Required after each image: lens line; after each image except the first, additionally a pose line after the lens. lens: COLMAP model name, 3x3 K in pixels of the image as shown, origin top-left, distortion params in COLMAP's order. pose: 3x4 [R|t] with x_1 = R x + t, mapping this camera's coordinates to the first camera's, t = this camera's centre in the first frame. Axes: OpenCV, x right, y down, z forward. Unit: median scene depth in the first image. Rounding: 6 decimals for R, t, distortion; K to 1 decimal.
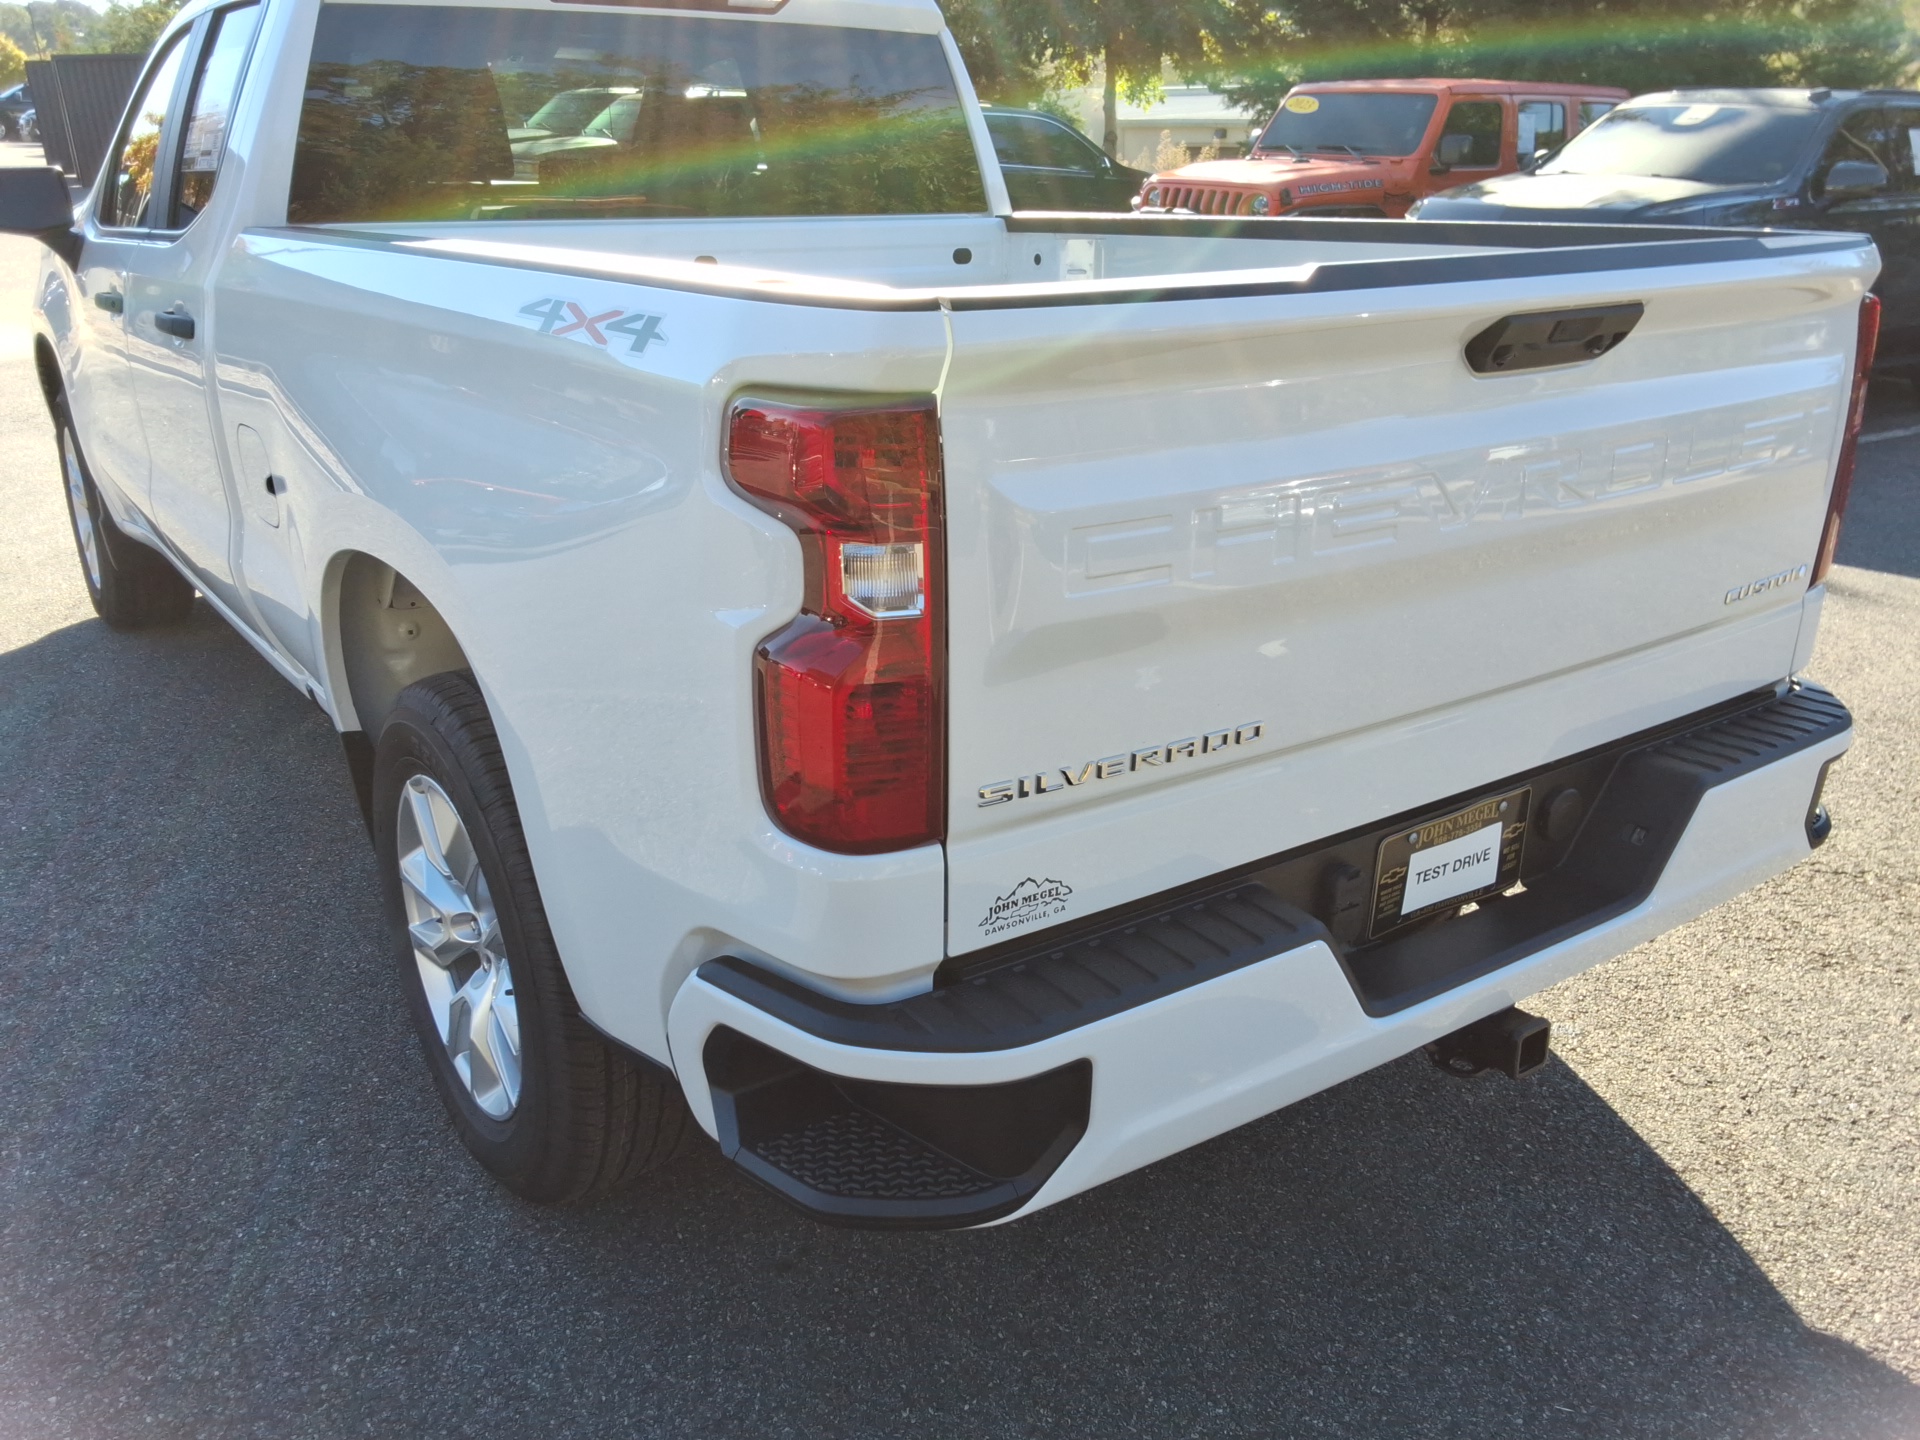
lens RADIAL K [[1543.6, 0, 981.4], [0, 1543.6, 728.5], [0, 0, 1]] dist [0.137867, -0.224963]
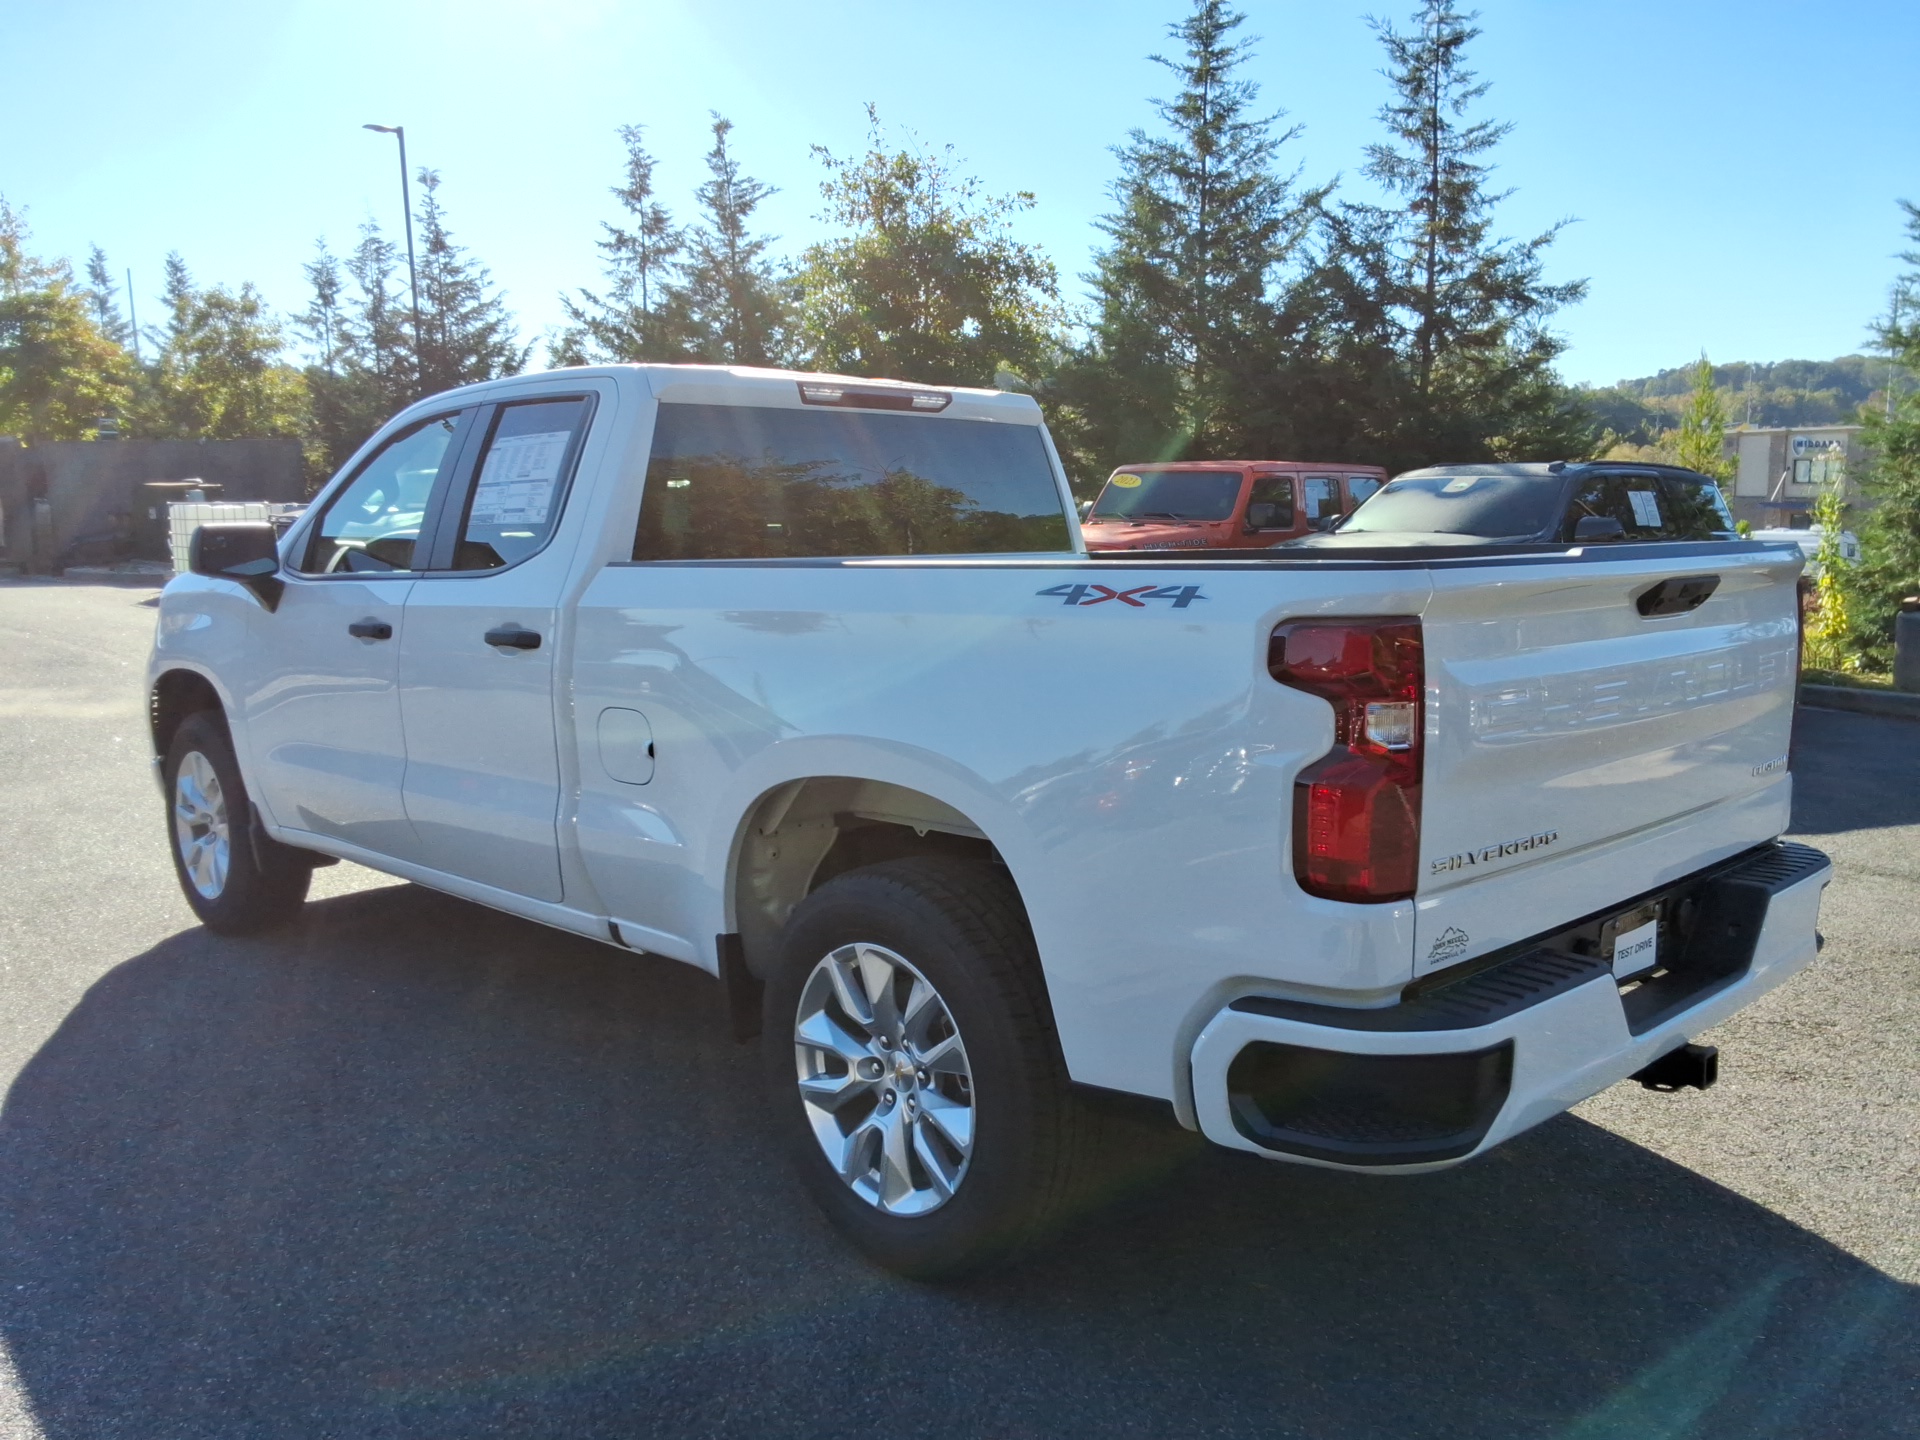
lens RADIAL K [[1530.7, 0, 968.5], [0, 1530.7, 721.5], [0, 0, 1]] dist [0.120843, -0.186336]
pose [[0.988528, -0.030067, 0.148015, -0.435105], [0.062497, 0.973581, -0.219622, 0.134581], [-0.137501, 0.226353, 0.964291, -0.306297]]
